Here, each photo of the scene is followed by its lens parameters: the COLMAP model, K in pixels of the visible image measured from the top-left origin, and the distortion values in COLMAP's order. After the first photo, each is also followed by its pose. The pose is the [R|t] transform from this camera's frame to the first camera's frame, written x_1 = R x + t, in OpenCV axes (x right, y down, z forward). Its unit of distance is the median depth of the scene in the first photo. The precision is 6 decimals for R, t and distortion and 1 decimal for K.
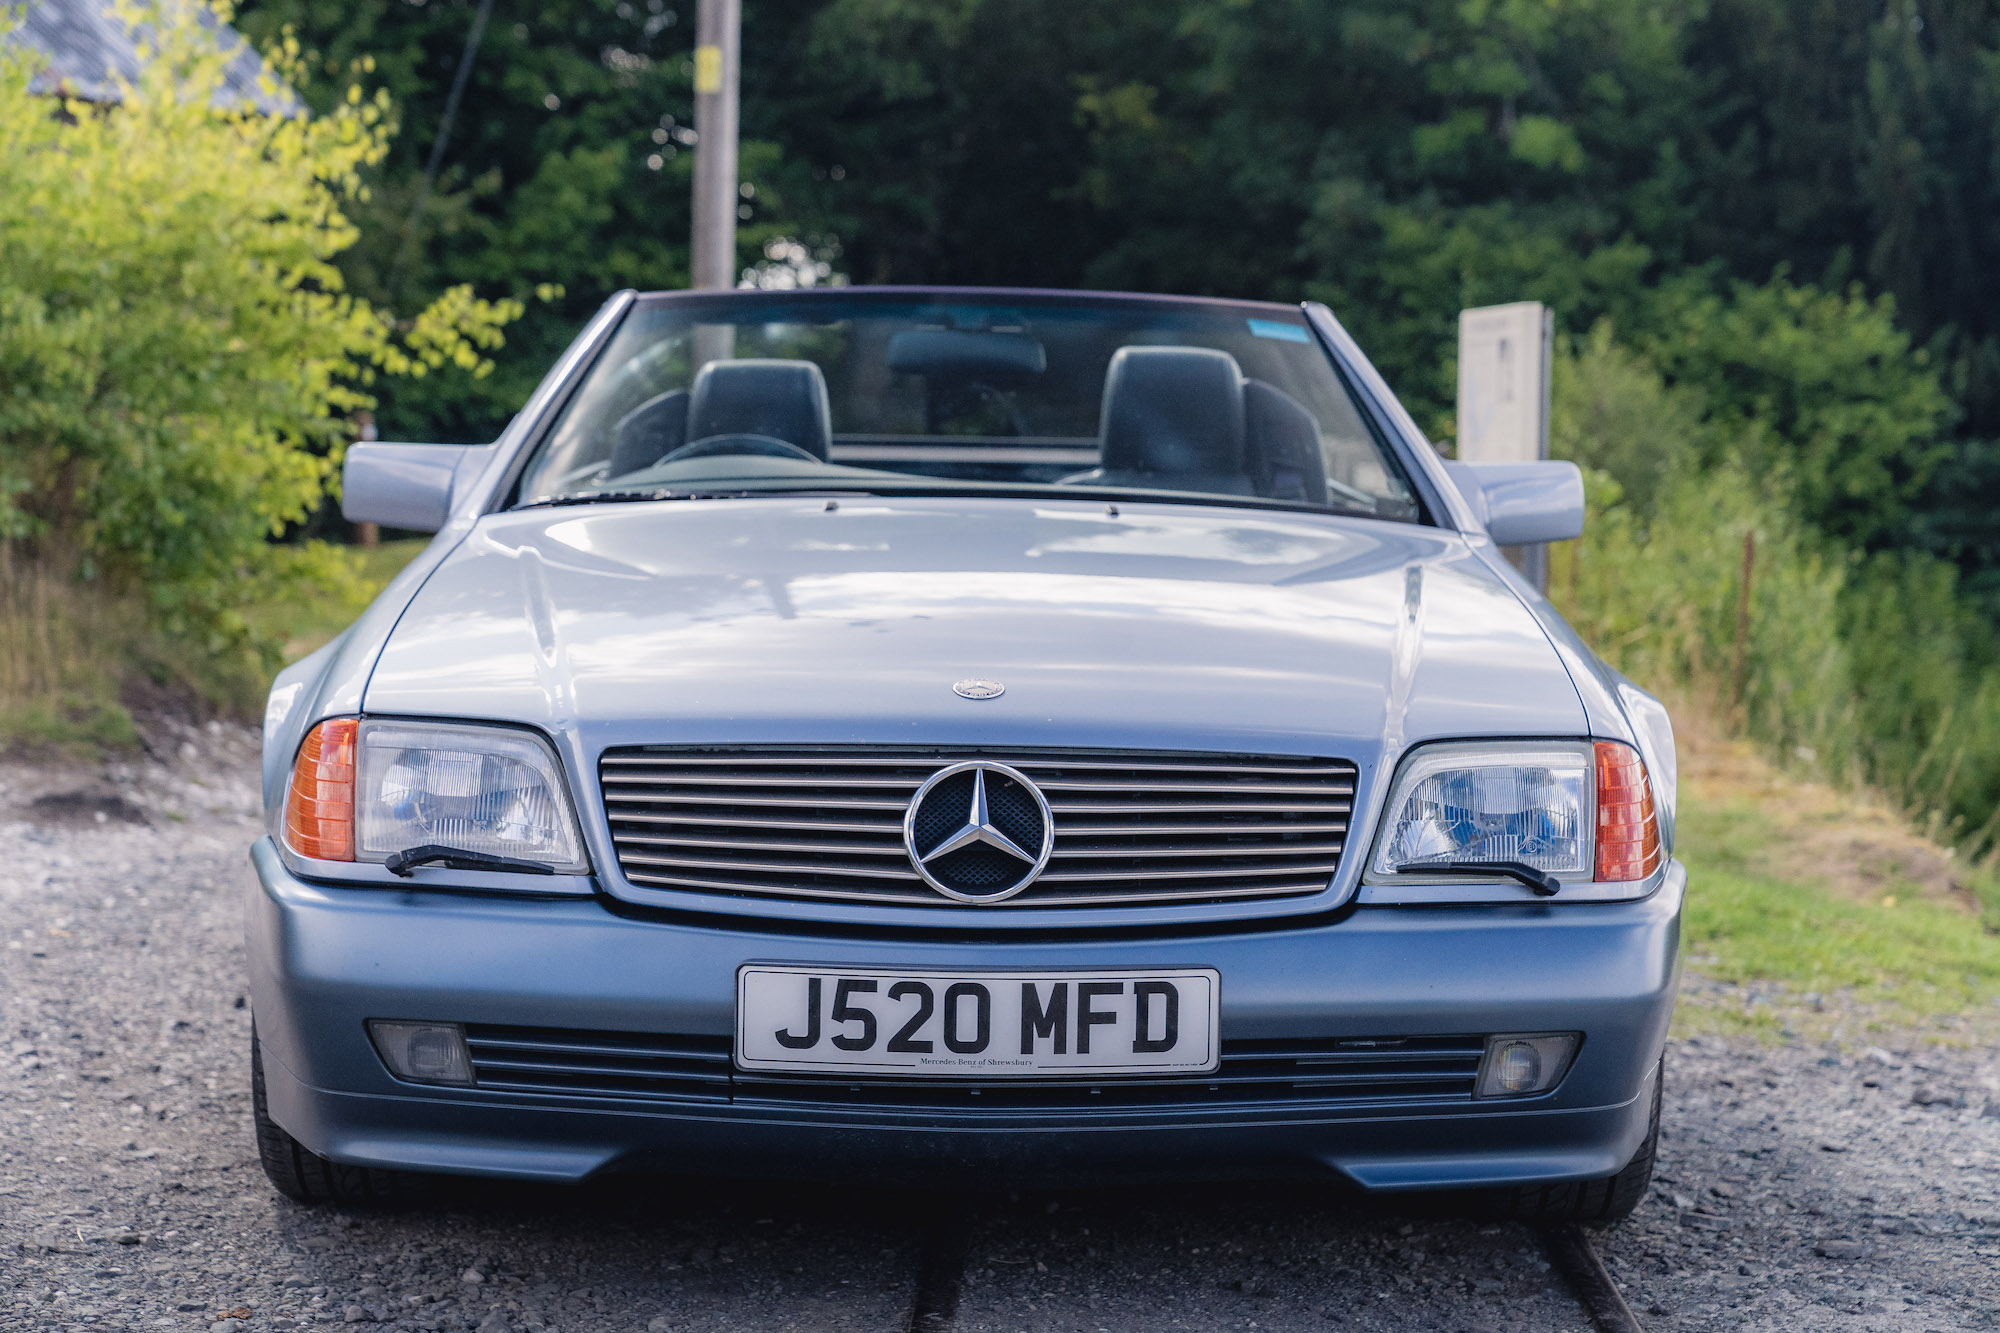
lens RADIAL K [[3872.8, 0, 1089.3], [0, 3872.8, 584.0], [0, 0, 1]] dist [0.178836, 0.289212]
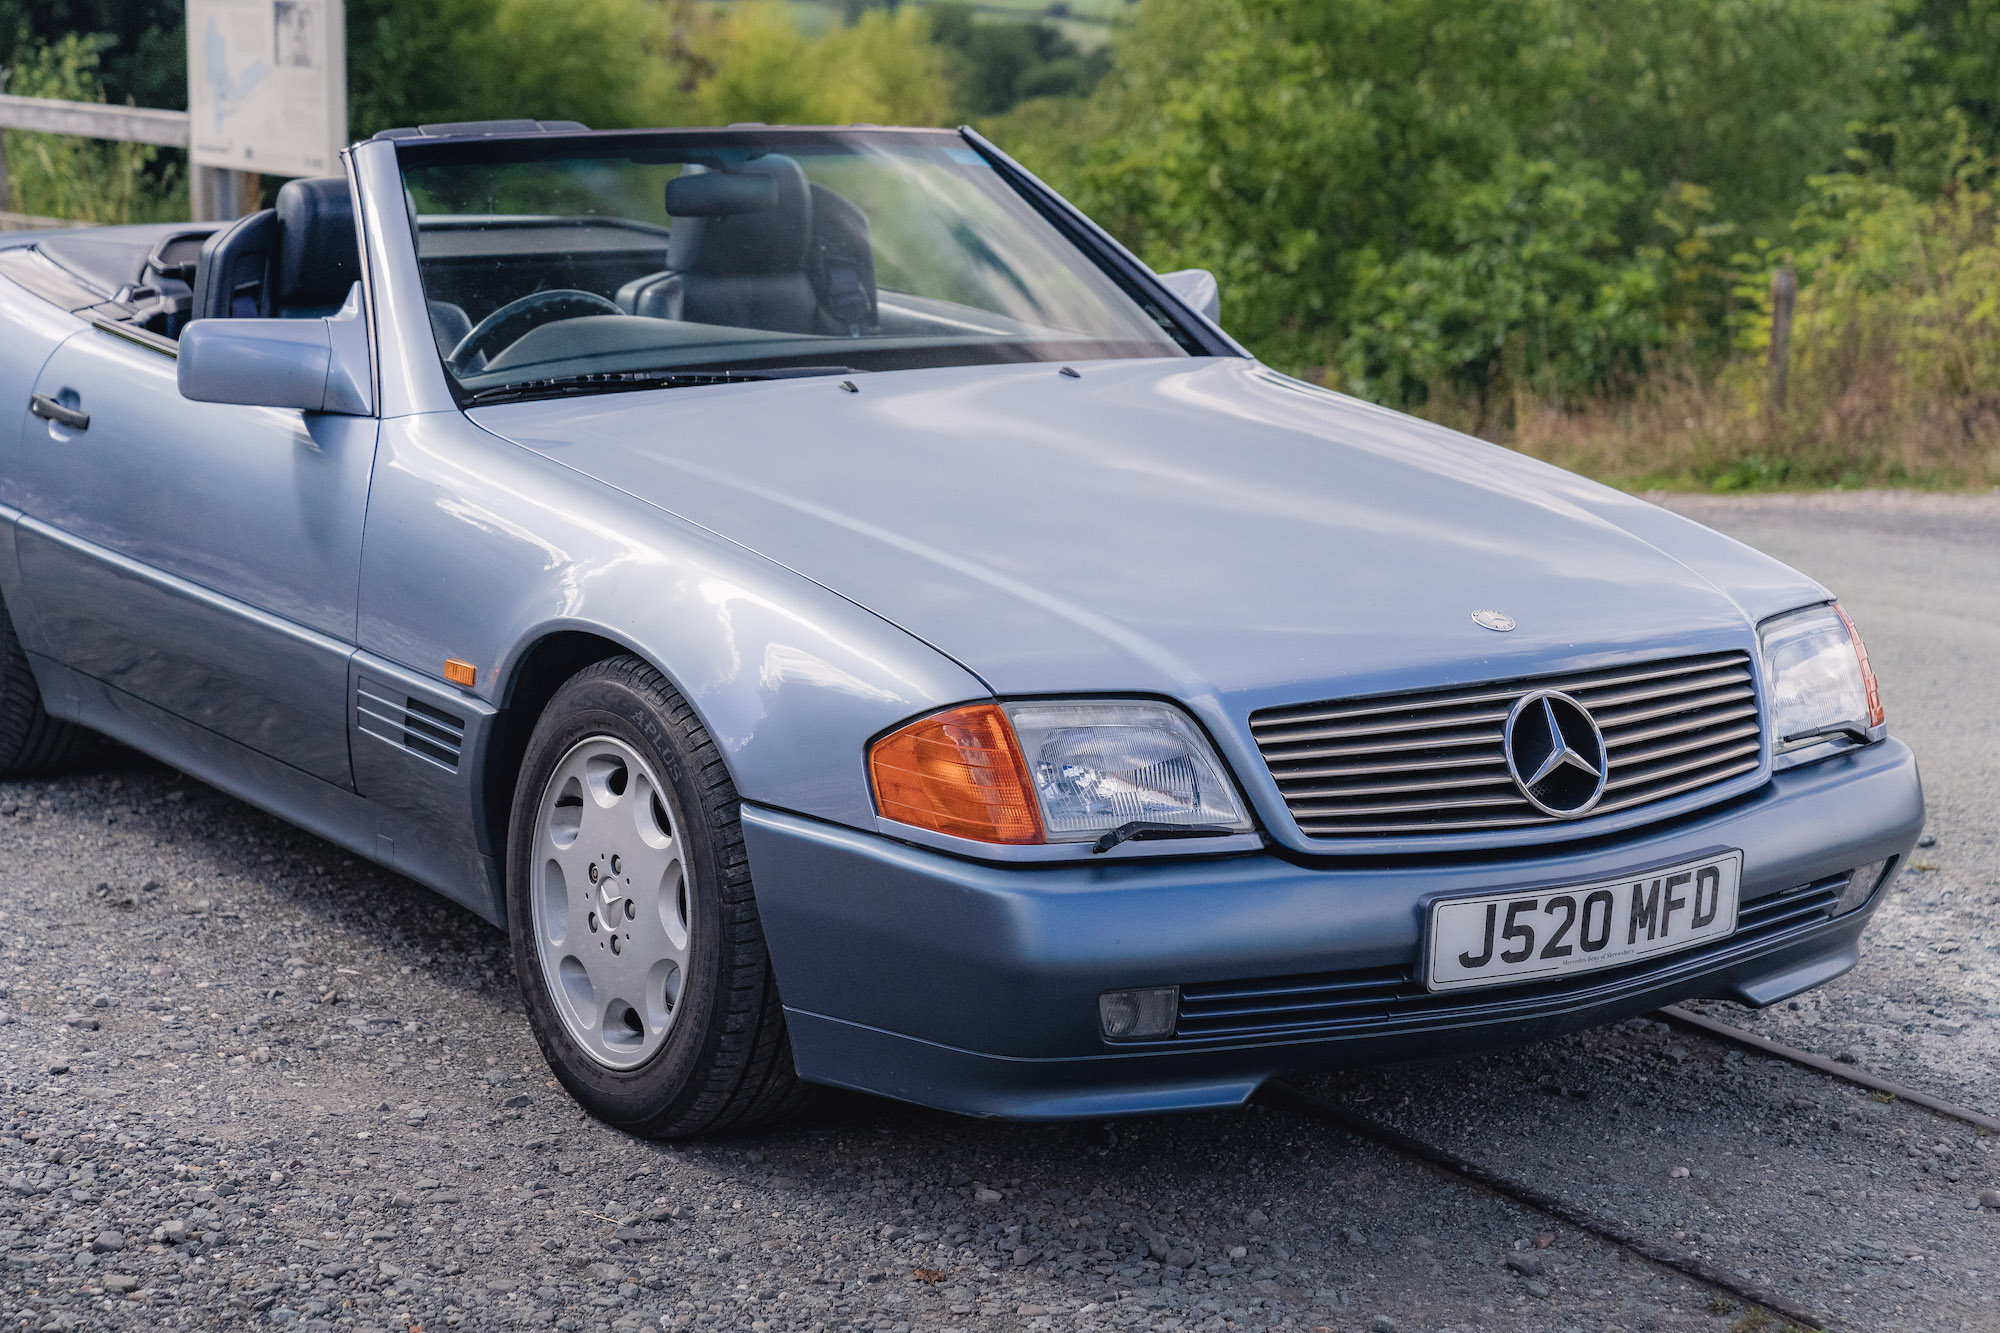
lens RADIAL K [[3872.8, 0, 1089.3], [0, 3872.8, 584.0], [0, 0, 1]] dist [0.178836, 0.289212]
pose [[0.836753, -0.092249, 0.539754, -0.741501], [0.017056, 0.989620, 0.142695, -0.147477], [-0.547315, -0.110194, 0.829641, 0.138857]]
